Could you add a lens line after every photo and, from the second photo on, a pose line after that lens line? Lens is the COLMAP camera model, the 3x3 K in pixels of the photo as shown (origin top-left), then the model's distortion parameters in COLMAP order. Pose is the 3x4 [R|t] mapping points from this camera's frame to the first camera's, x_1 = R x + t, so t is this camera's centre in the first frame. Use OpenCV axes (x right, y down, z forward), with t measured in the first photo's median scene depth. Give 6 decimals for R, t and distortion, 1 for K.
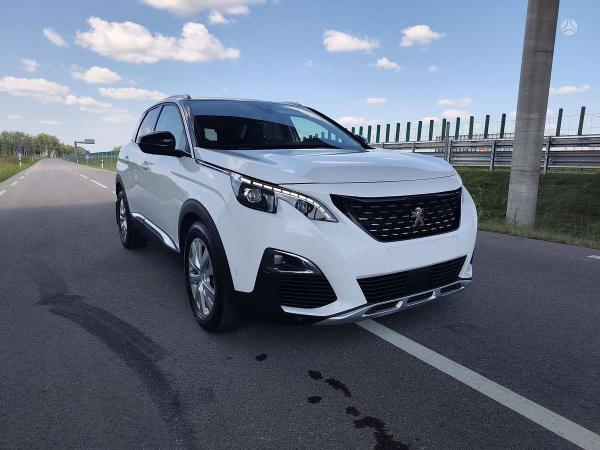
lens RADIAL K [[406.6, 0, 299.8], [0, 406.6, 223.6], [0, 0, 1]] dist [0.005368, -0.009691]
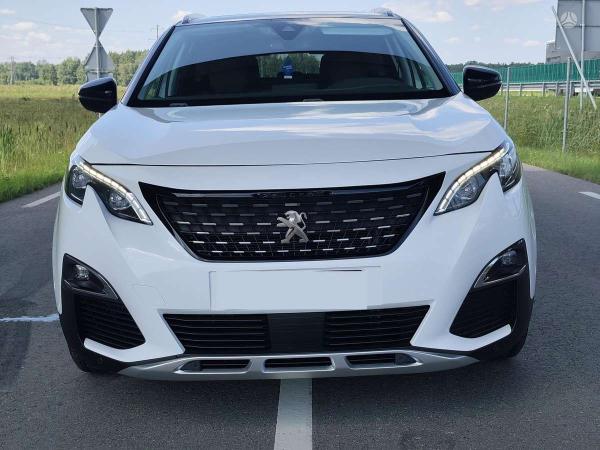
lens RADIAL K [[808.4, 0, 296.6], [0, 808.4, 226.3], [0, 0, 1]] dist [0.037642, 0.000000]
pose [[0.847207, 0.071931, -0.526371, 0.885106], [-0.066176, 0.997363, 0.029782, -0.050693], [0.527126, 0.009602, 0.849733, -0.000955]]
